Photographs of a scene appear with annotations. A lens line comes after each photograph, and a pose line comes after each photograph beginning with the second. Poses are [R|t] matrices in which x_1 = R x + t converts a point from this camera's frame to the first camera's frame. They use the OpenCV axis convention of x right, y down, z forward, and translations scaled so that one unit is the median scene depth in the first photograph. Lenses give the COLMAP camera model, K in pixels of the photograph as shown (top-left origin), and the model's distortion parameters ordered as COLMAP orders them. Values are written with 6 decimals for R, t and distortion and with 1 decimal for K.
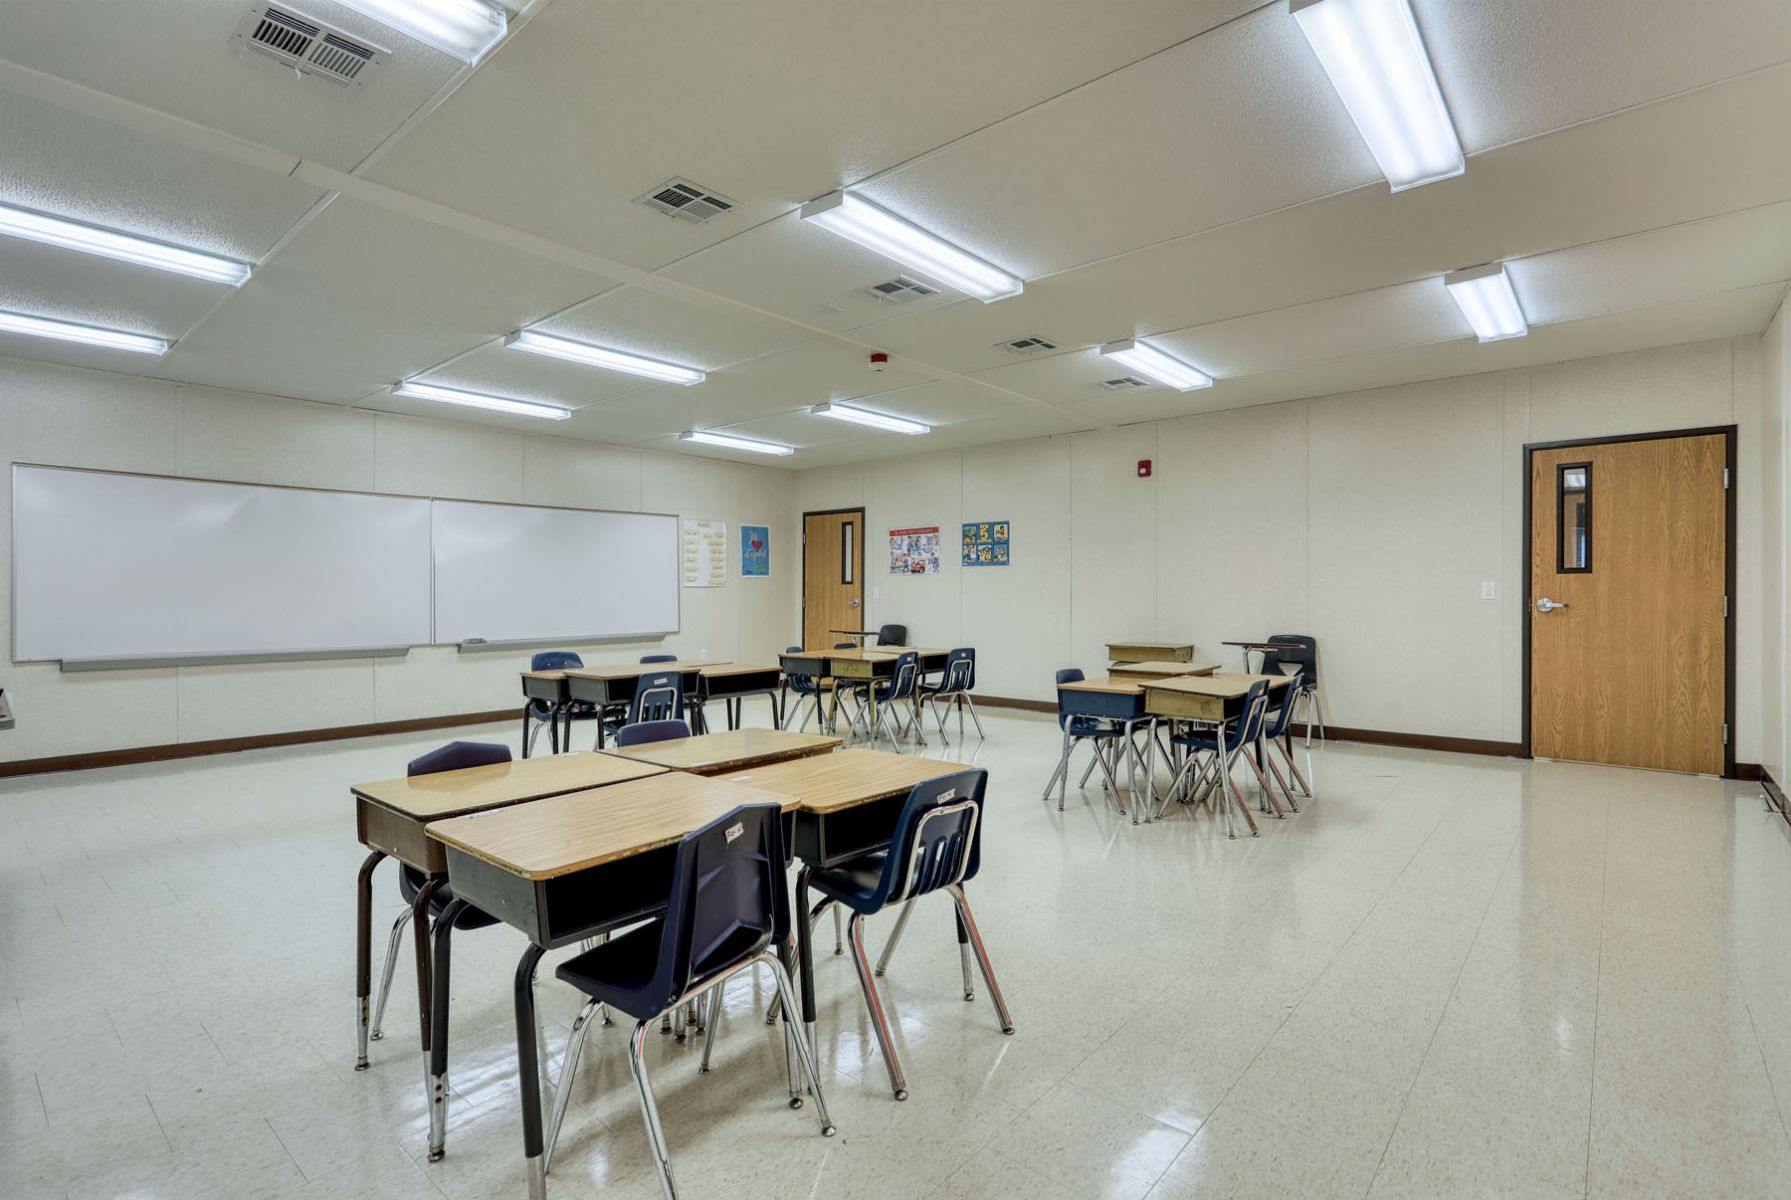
lens RADIAL K [[850.0, 0, 895.5], [0, 850.0, 600.0], [0, 0, 1]] dist [0.000118, 0.000092]
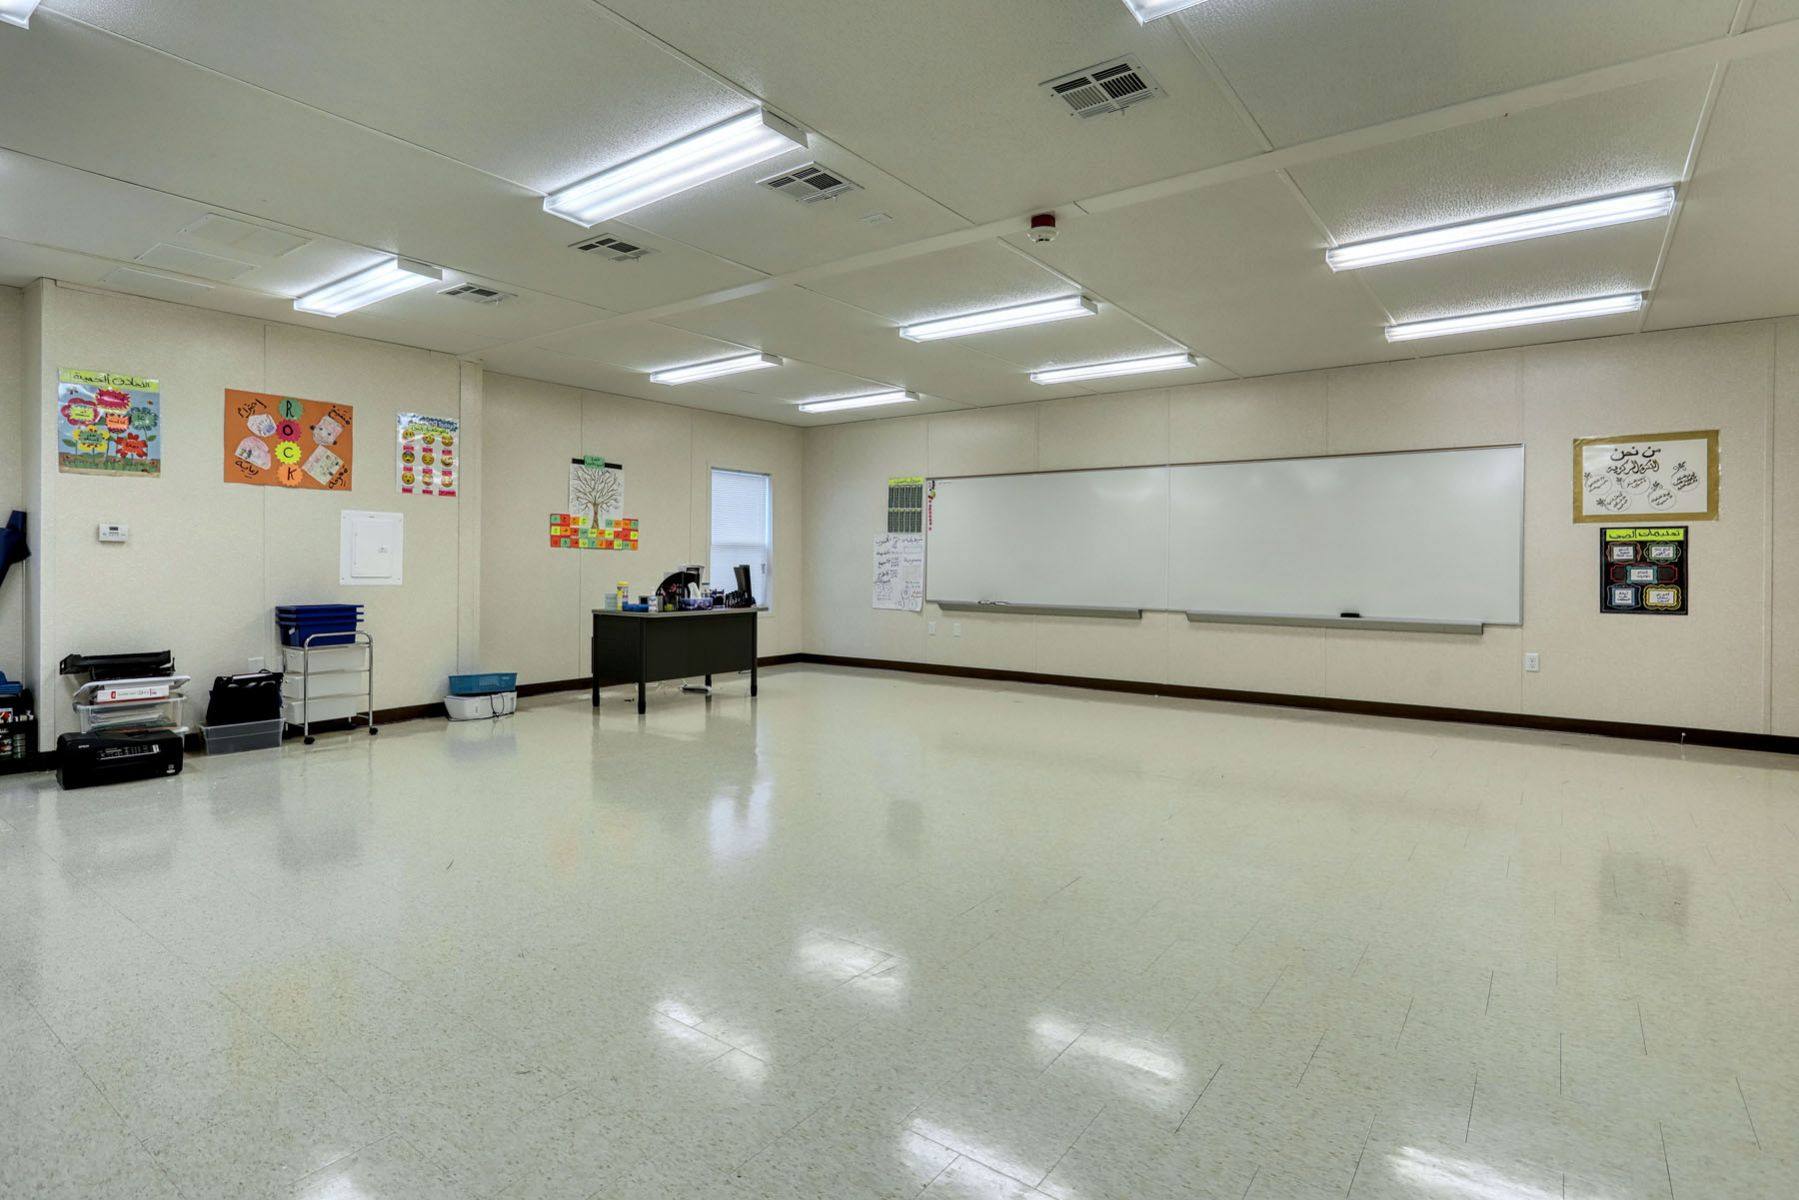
lens RADIAL K [[927.6, 0, 893.4], [0, 927.6, 532.0], [0, 0, 1]] dist [0.000731, 0.000135]
pose [[0.066370, -0.030447, -0.997330, 0.427955], [-0.012950, 0.999424, -0.031373, -0.000284], [0.997711, 0.014997, 0.065938, 0.497743]]
